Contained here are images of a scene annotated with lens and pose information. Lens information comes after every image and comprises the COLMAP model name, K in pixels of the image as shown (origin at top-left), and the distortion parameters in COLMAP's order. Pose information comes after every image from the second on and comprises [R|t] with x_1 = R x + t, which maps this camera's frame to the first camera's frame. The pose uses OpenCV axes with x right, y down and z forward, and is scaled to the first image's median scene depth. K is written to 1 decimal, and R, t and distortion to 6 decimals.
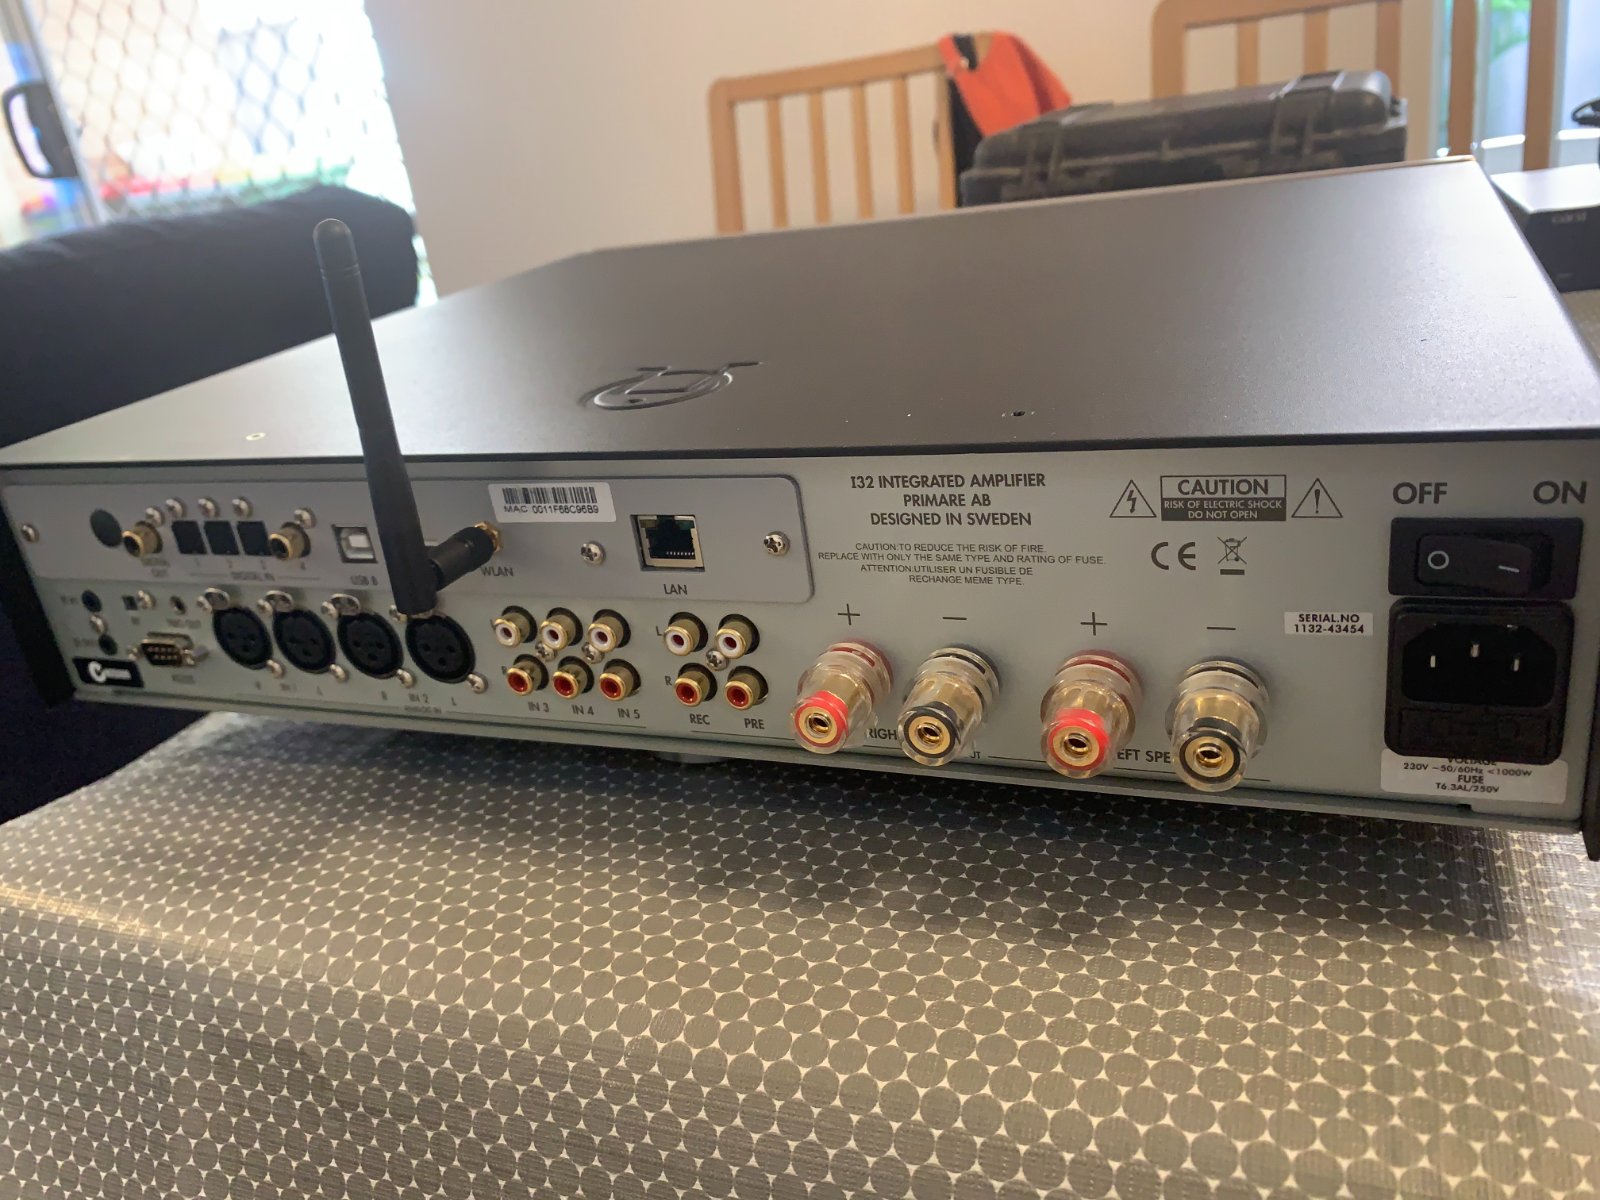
lens RADIAL K [[1209.6, 0, 796.0], [0, 1209.6, 595.6], [0, 0, 1]] dist [-0.005277, -0.034156]
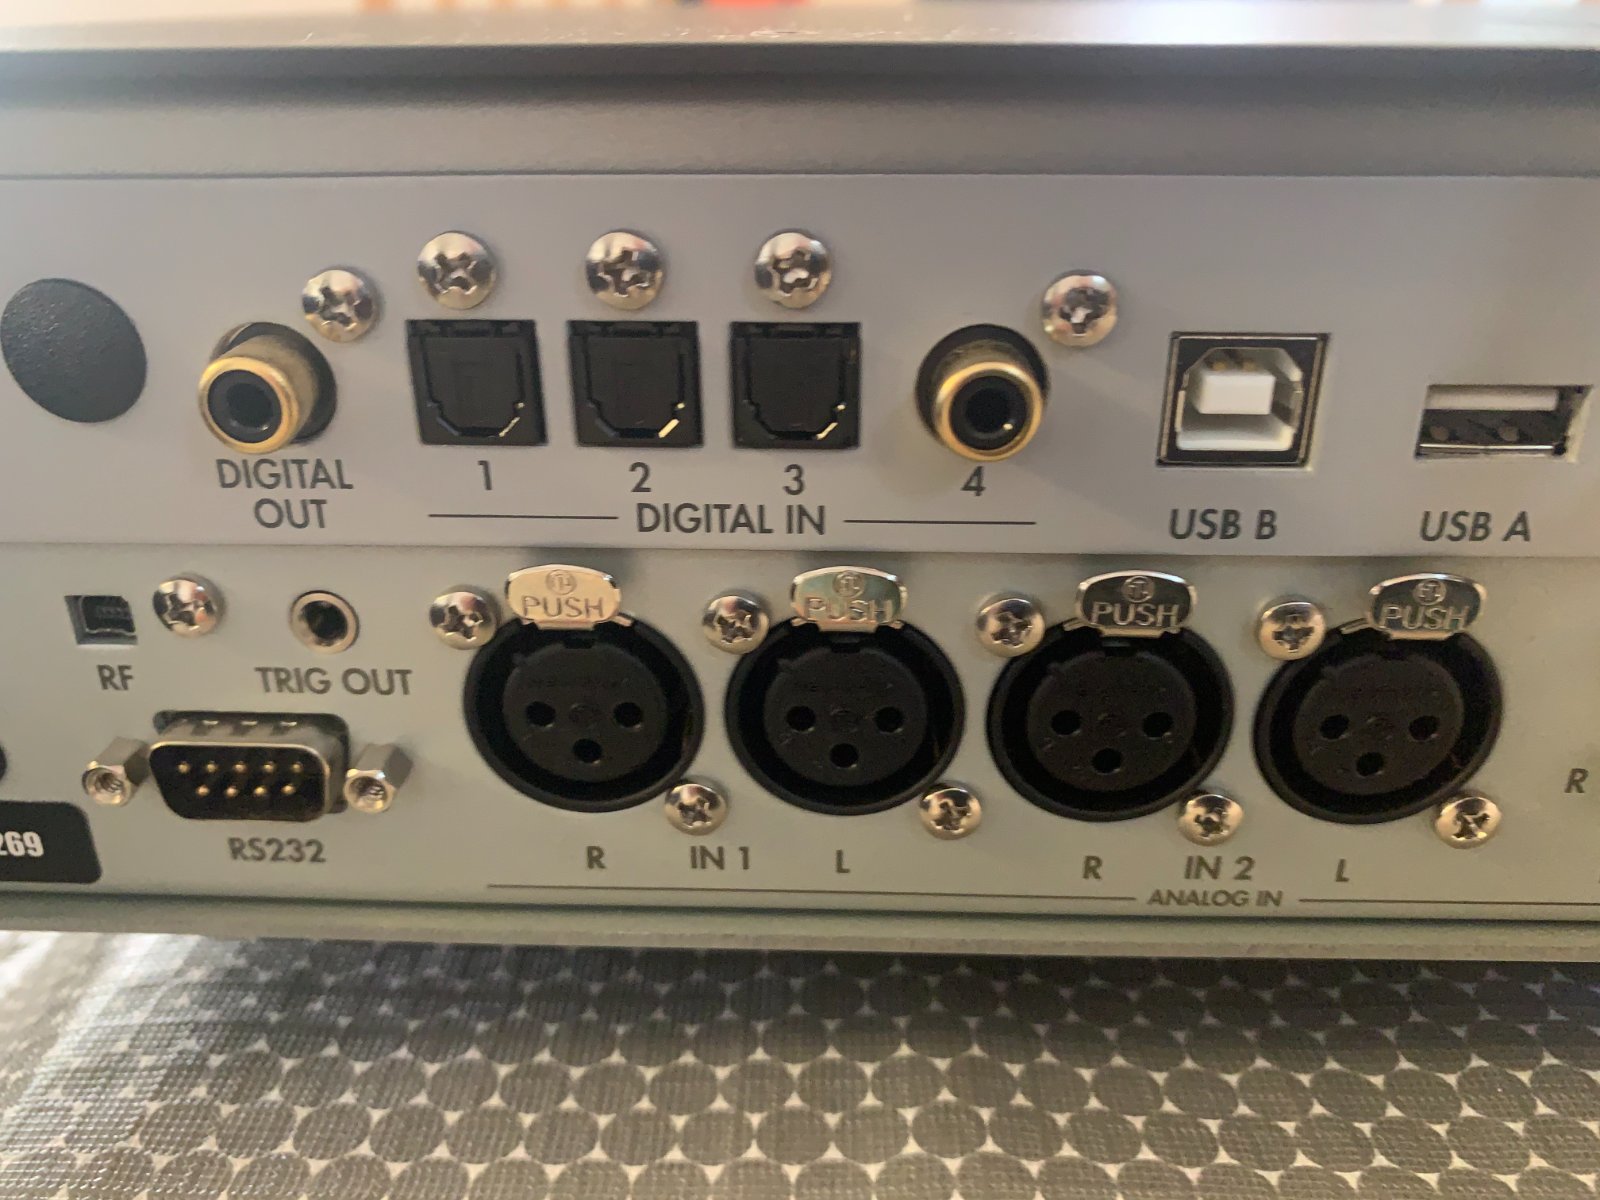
lens RADIAL K [[1209.6, 0, 802.3], [0, 1209.6, 608.4], [0, 0, 1]] dist [-0.005277, -0.034156]
pose [[0.929477, -0.022181, 0.368213, -0.534325], [0.018551, 0.999738, 0.013395, 0.002892], [-0.368413, -0.005619, 0.929645, 0.698306]]
